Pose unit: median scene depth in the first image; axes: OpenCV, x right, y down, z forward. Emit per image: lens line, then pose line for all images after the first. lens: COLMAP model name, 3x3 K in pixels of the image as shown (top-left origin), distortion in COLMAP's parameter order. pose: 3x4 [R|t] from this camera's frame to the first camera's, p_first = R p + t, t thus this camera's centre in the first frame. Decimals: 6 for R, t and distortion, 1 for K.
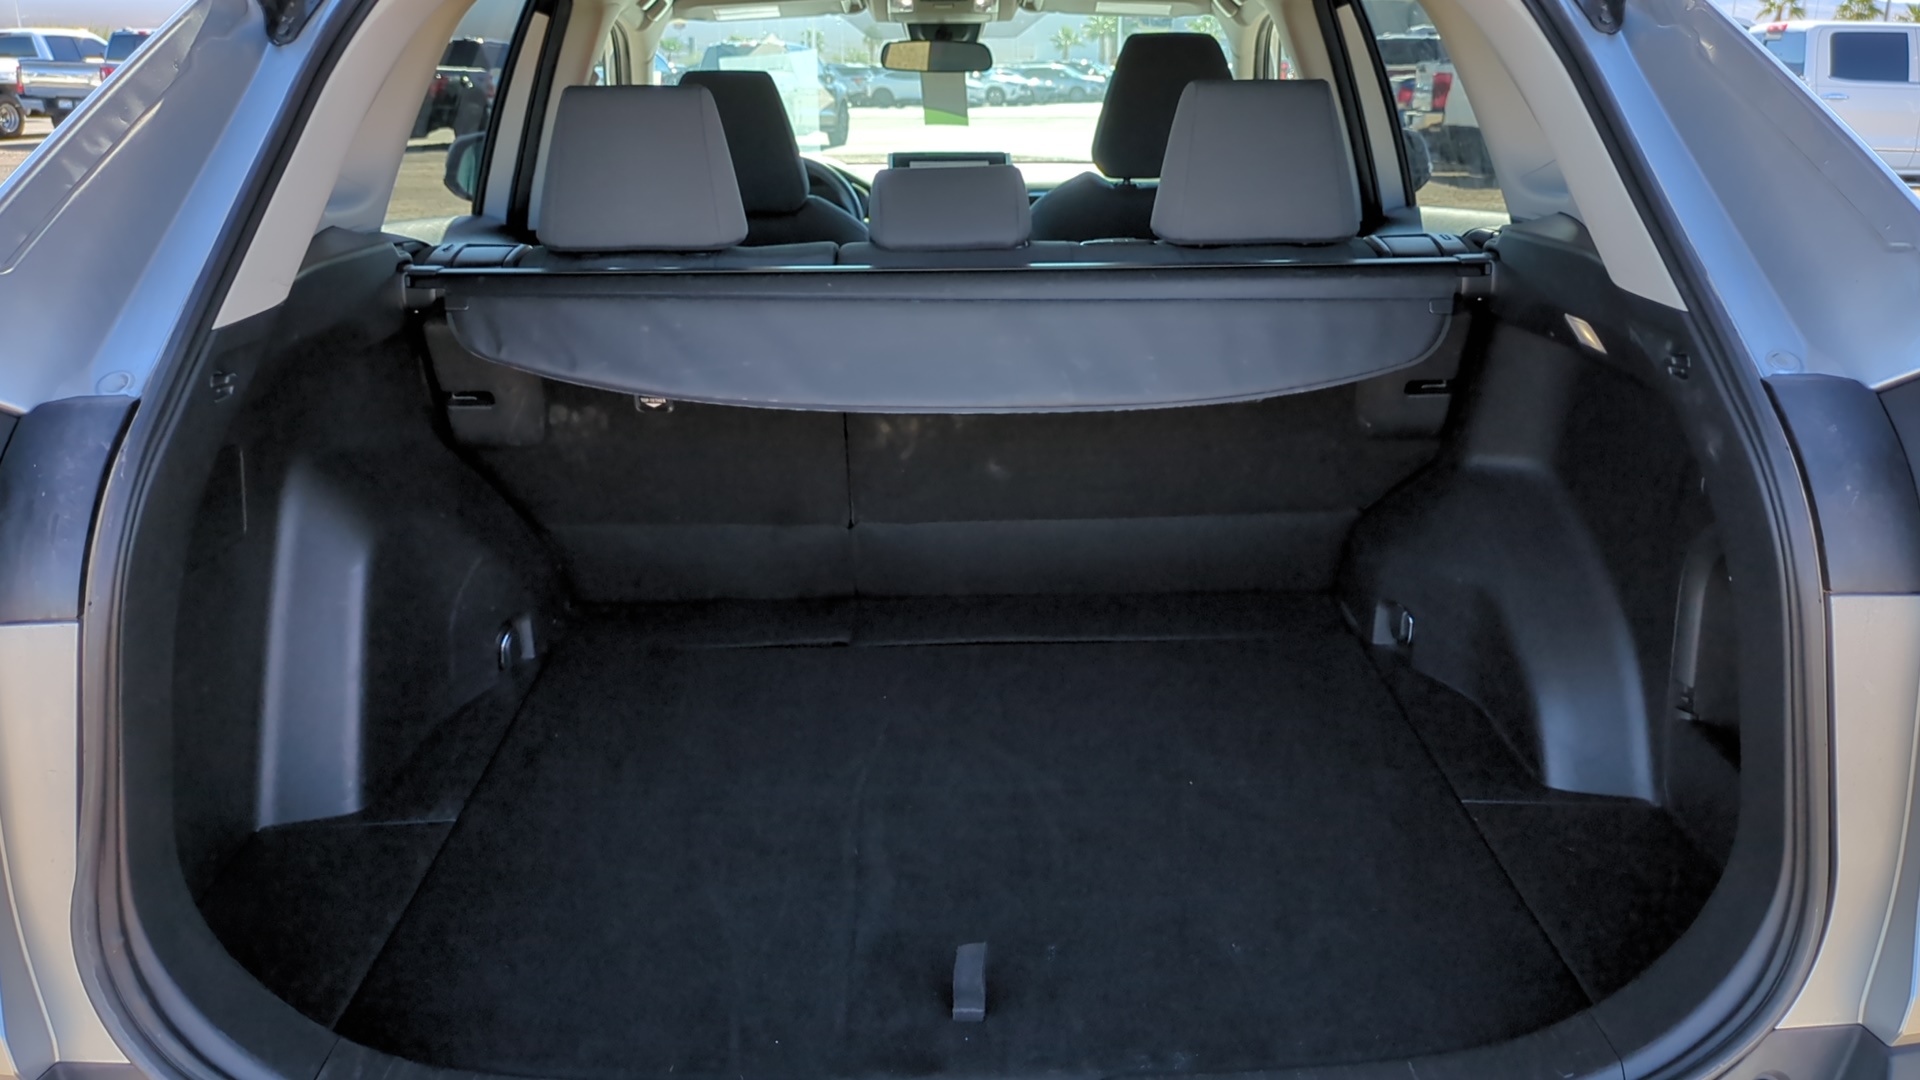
lens RADIAL K [[1674.0, 0, 974.9], [0, 1674.0, 547.5], [0, 0, 1]] dist [0.066027, -0.072087]
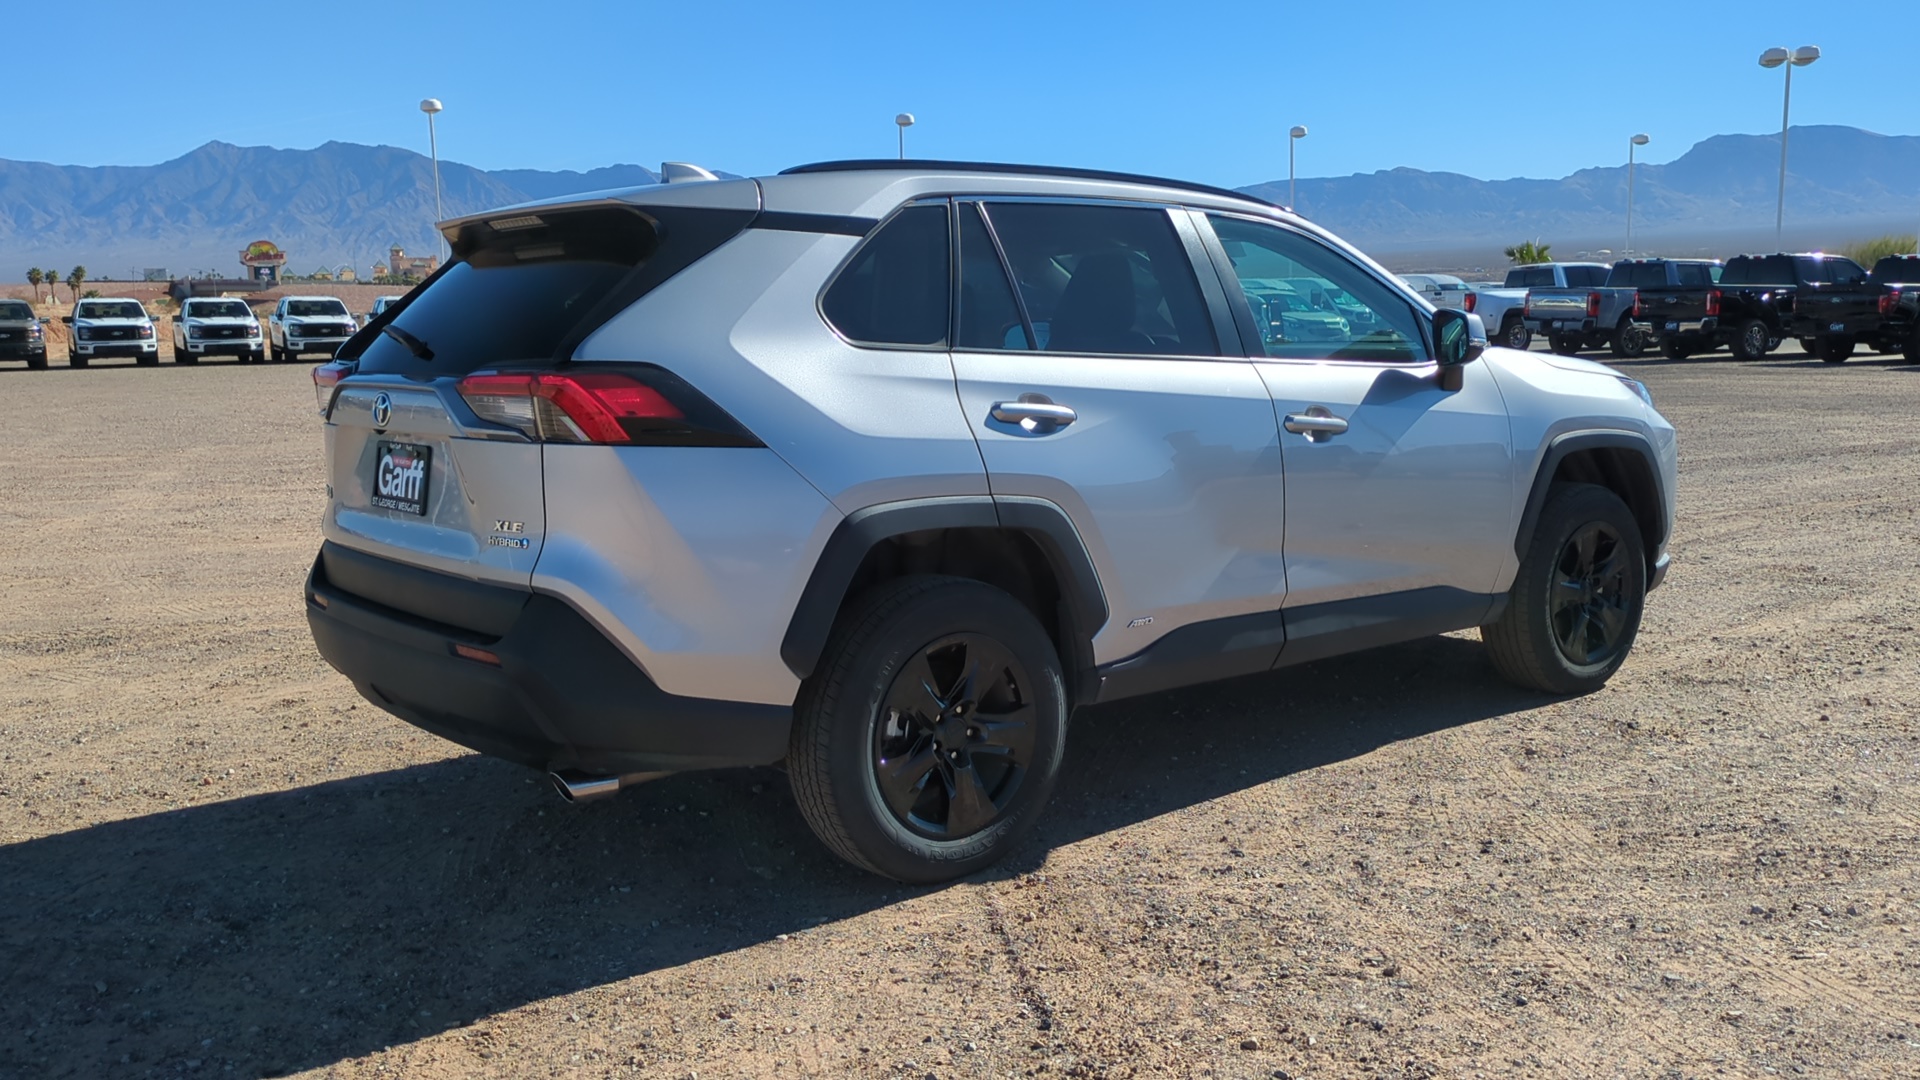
lens RADIAL K [[1674.0, 0, 977.7], [0, 1674.0, 547.8], [0, 0, 1]] dist [0.066027, -0.072087]
pose [[0.602524, 0.102584, -0.791481, 0.162101], [-0.201012, 0.979241, -0.026103, -0.001190], [0.772373, 0.174825, 0.610636, 0.014526]]
